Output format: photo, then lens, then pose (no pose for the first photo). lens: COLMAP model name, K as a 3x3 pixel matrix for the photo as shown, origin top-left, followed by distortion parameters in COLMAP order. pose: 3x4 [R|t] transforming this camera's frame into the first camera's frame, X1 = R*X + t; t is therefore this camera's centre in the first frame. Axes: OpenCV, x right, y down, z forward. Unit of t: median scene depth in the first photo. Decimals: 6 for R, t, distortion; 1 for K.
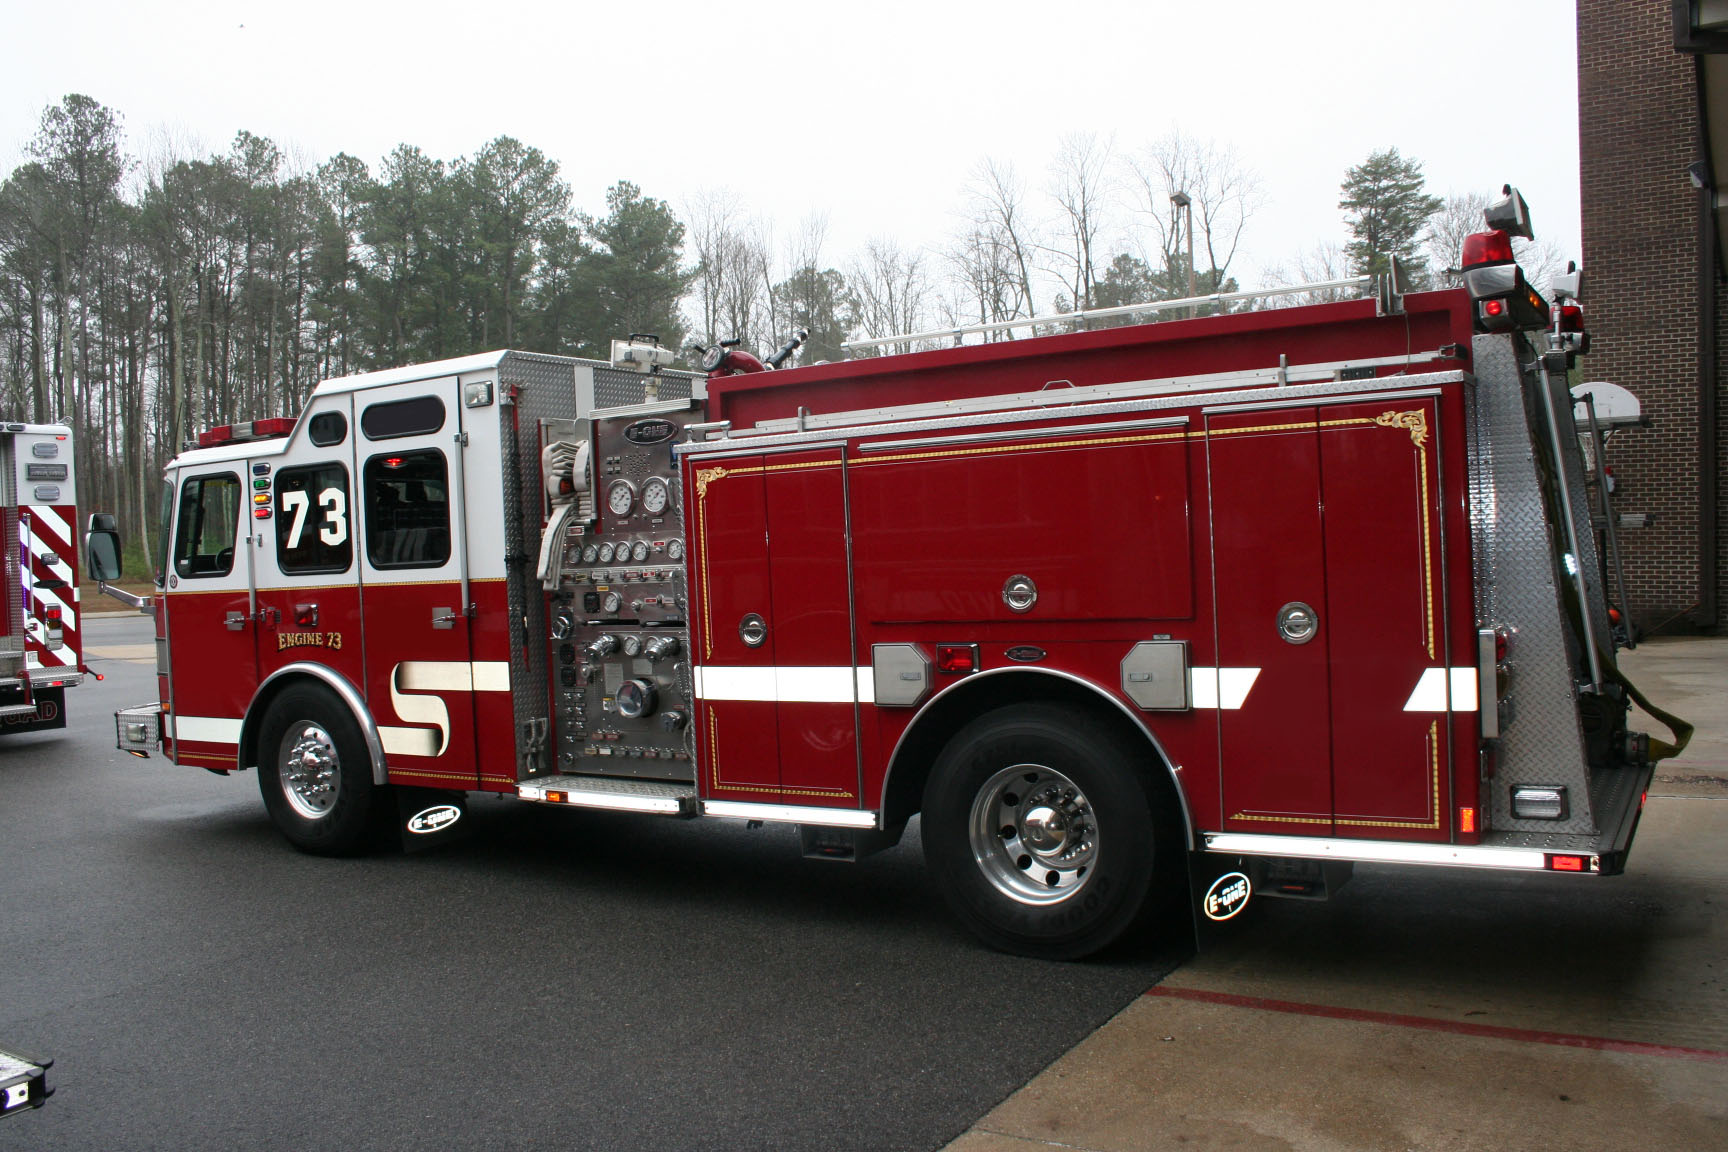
lens RADIAL K [[1472.4, 0, 871.3], [0, 1472.4, 583.5], [0, 0, 1]] dist [-0.141447, 0.112846]
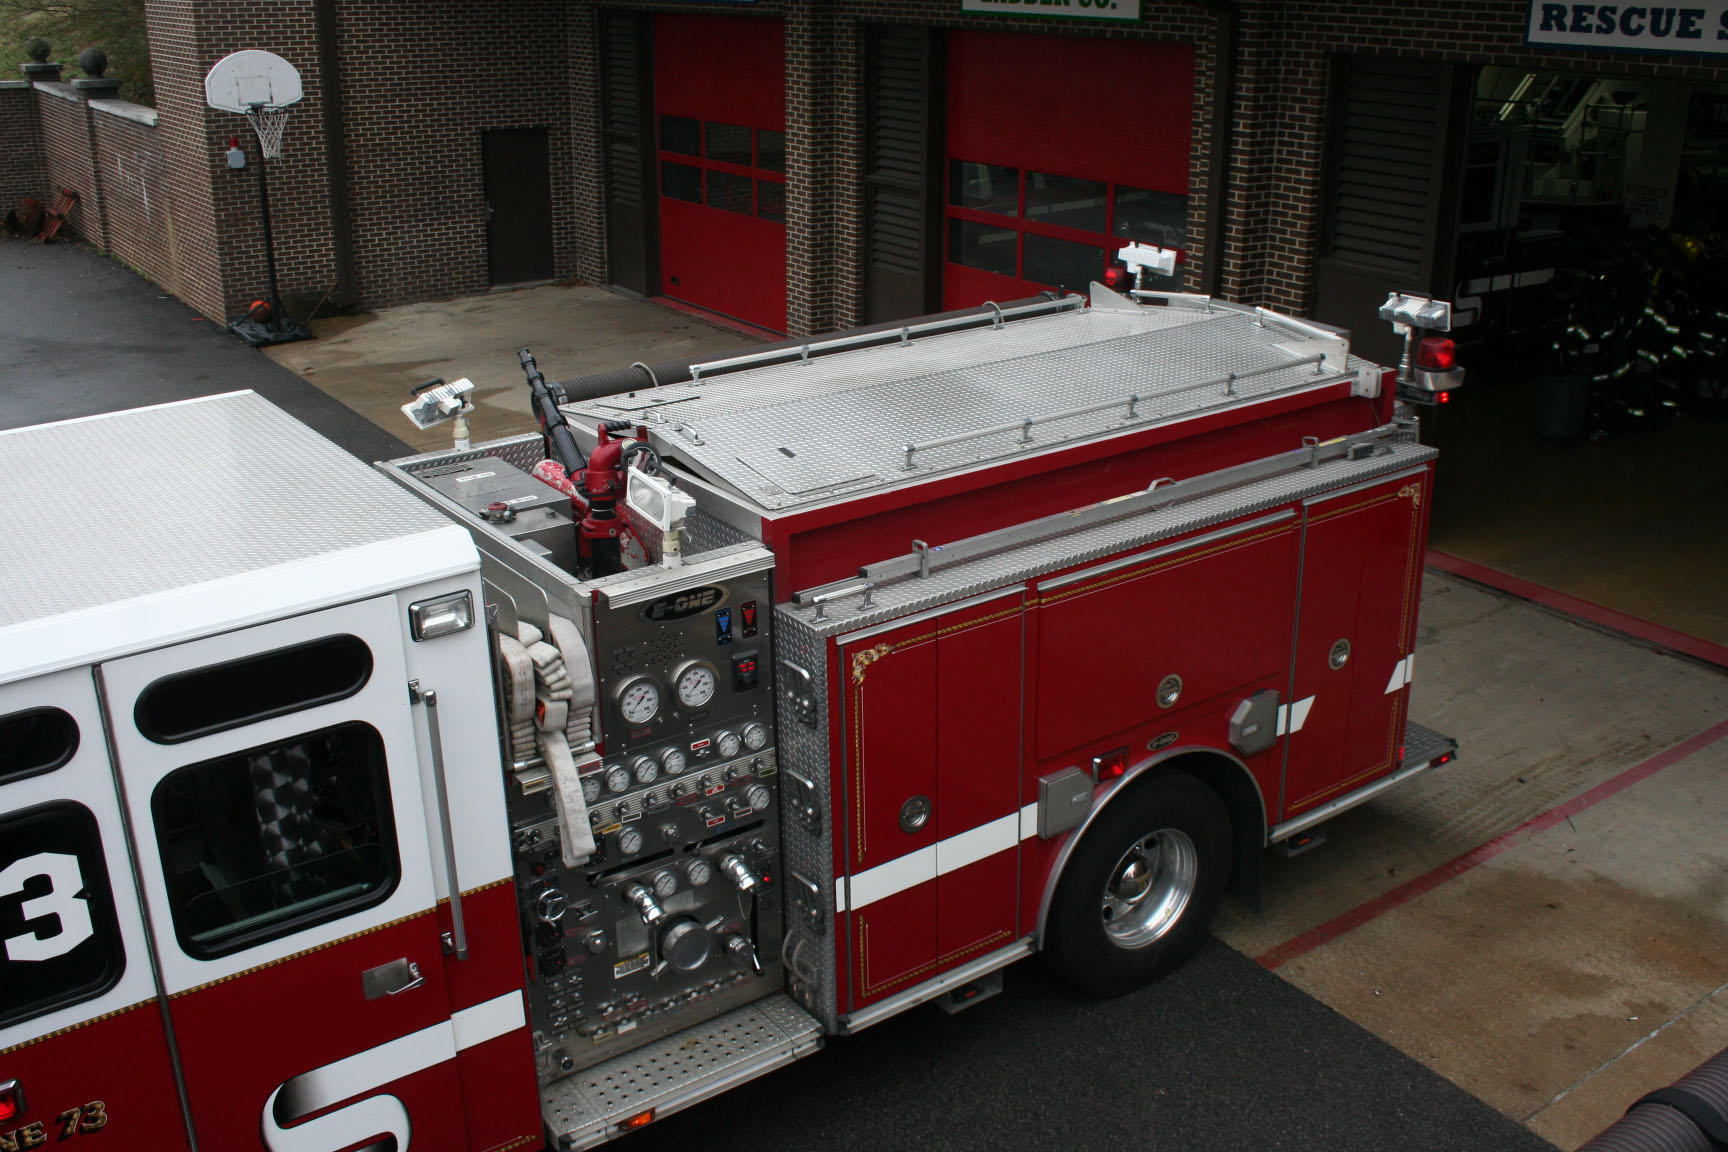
lens RADIAL K [[1750.6, 0, 856.0], [0, 1750.6, 577.2], [0, 0, 1]] dist [-0.043944, 0.000000]
pose [[0.380361, -0.297933, 0.875535, -0.981584], [0.021395, 0.949271, 0.313729, -0.434578], [-0.924591, -0.100598, 0.367440, 0.702793]]
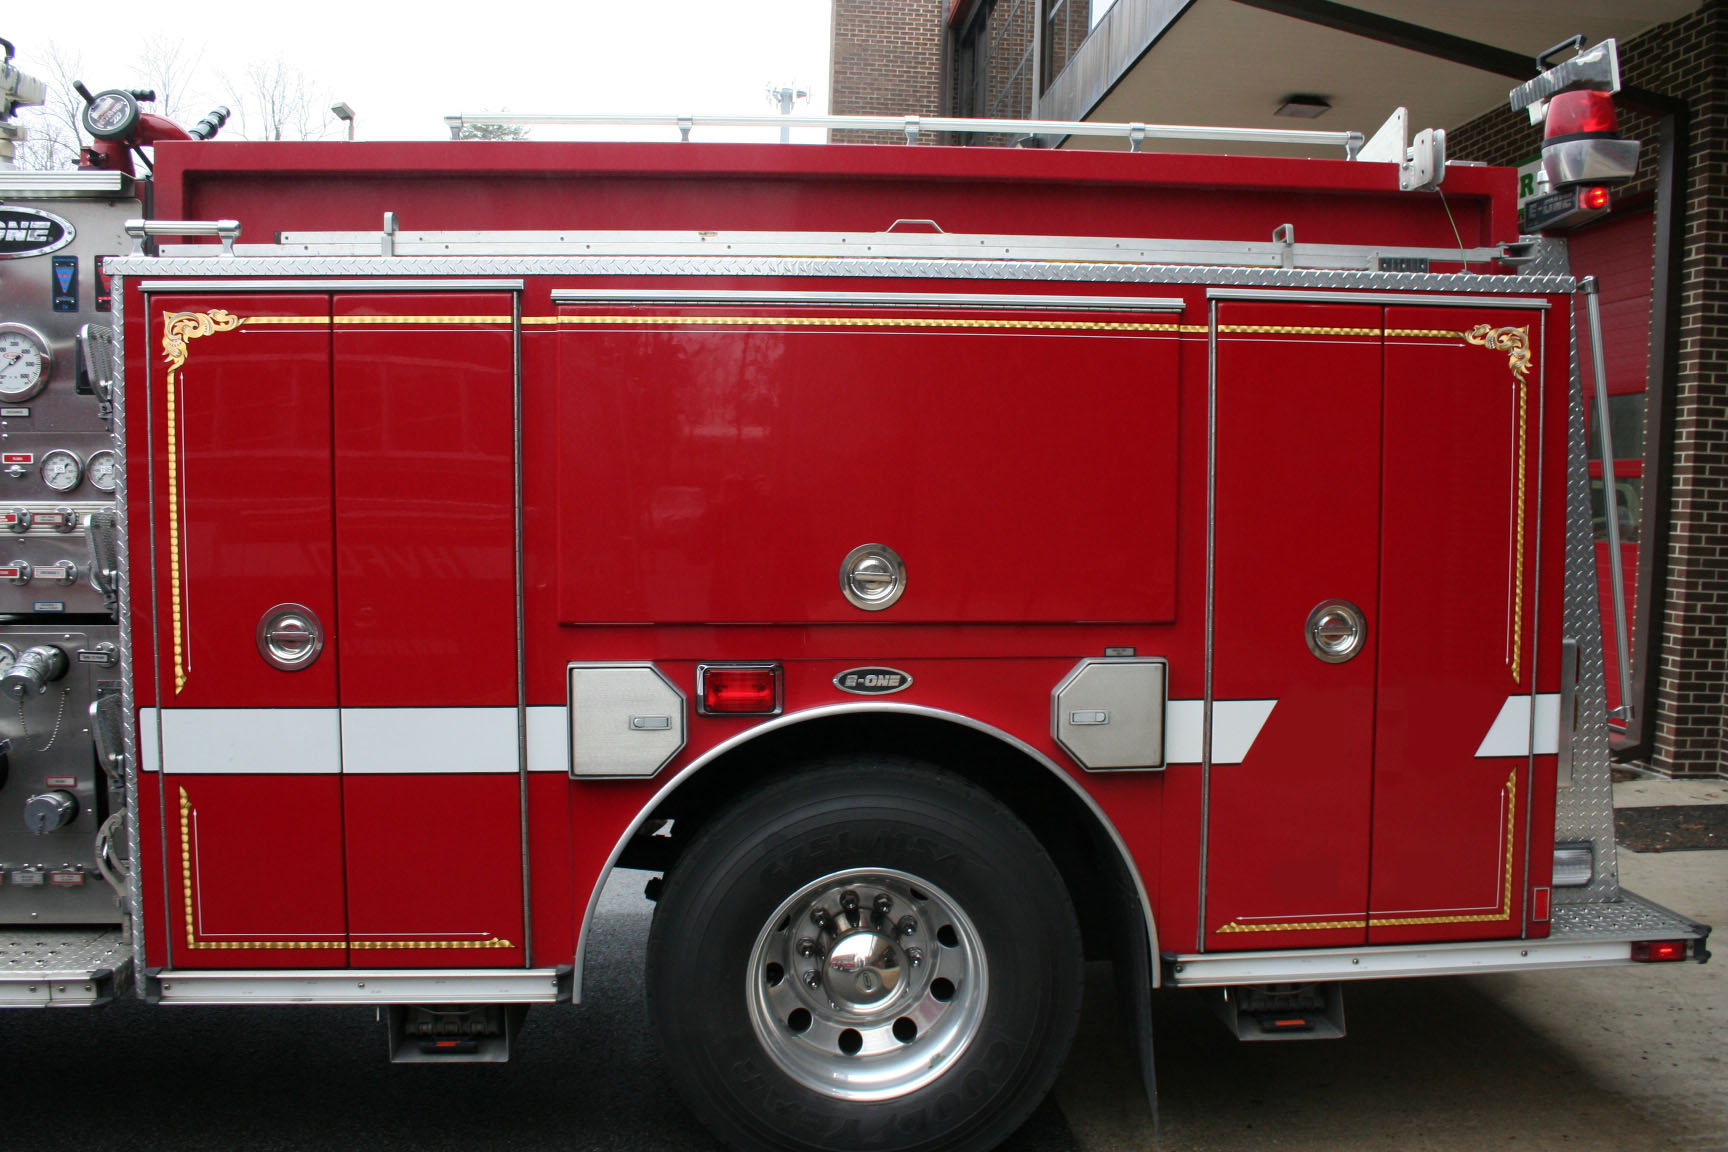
lens RADIAL K [[1472.4, 0, 908.7], [0, 1472.4, 579.3], [0, 0, 1]] dist [-0.141447, 0.112846]
pose [[0.802611, 0.009609, 0.596426, -0.215241], [-0.025573, 0.999505, 0.018311, -0.002823], [-0.595955, -0.029949, 0.802459, 0.493162]]
